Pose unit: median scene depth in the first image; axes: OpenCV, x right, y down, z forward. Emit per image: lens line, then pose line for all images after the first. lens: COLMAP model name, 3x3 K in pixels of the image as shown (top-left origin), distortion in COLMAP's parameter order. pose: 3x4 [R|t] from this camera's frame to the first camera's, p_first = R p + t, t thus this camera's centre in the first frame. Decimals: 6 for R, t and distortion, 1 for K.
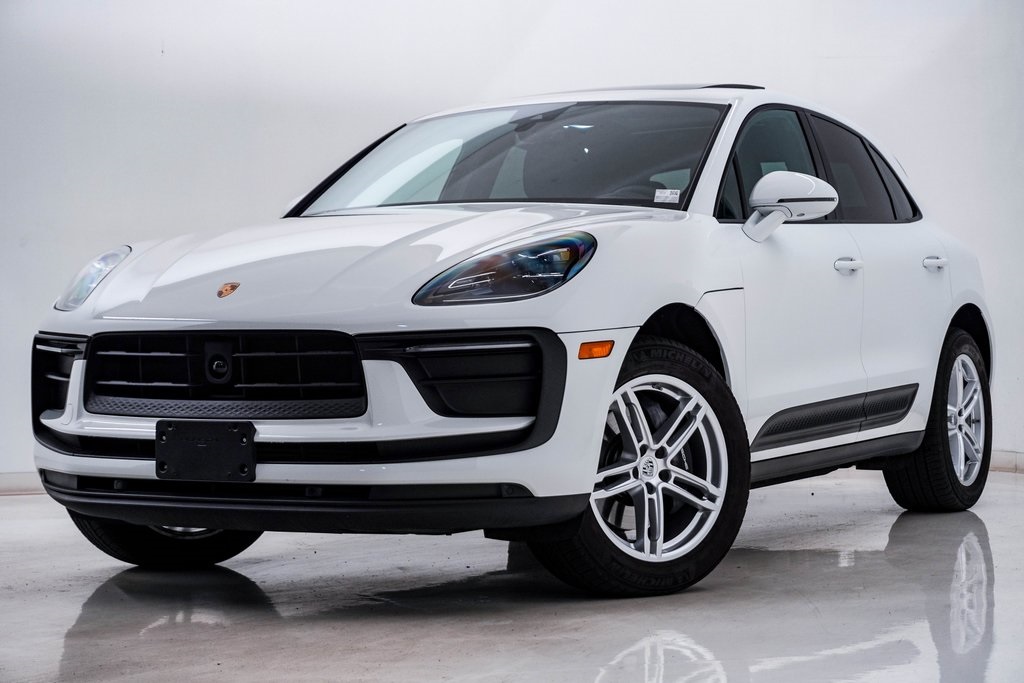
lens RADIAL K [[2640.0, 0, 512.0], [0, 2640.0, 341.5], [0, 0, 1]] dist [-0.434518, -0.397731]
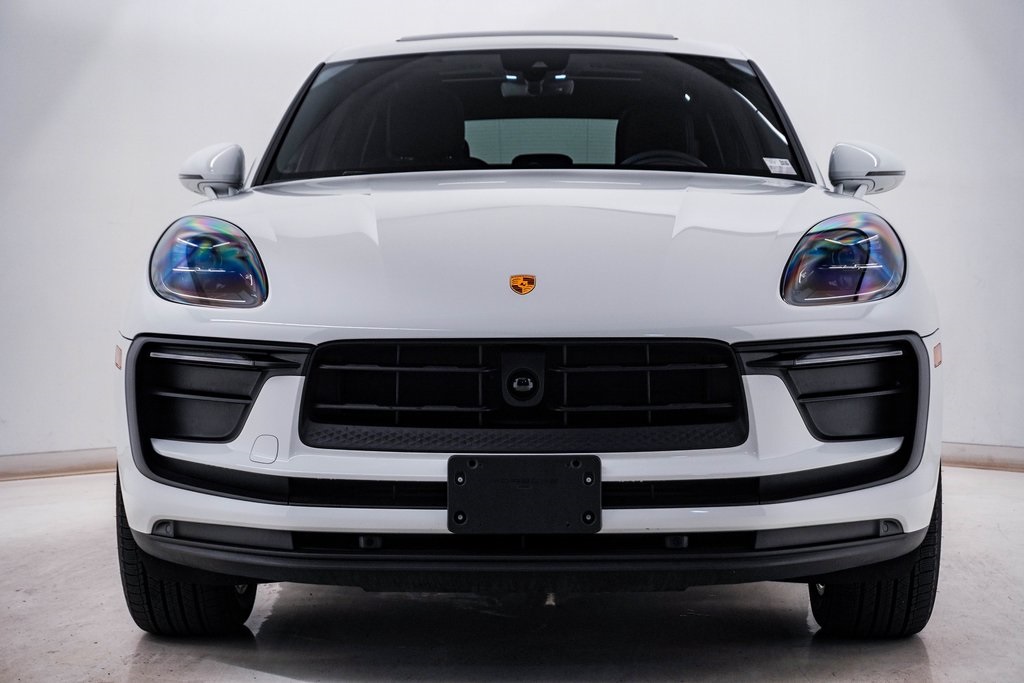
lens RADIAL K [[2640.0, 0, 512.0], [0, 2640.0, 341.5], [0, 0, 1]] dist [-0.434518, -0.397731]
pose [[0.895432, -0.011823, 0.445041, -0.459036], [0.000967, 0.999697, 0.024613, -0.022005], [-0.445197, -0.021609, 0.895172, 0.308590]]
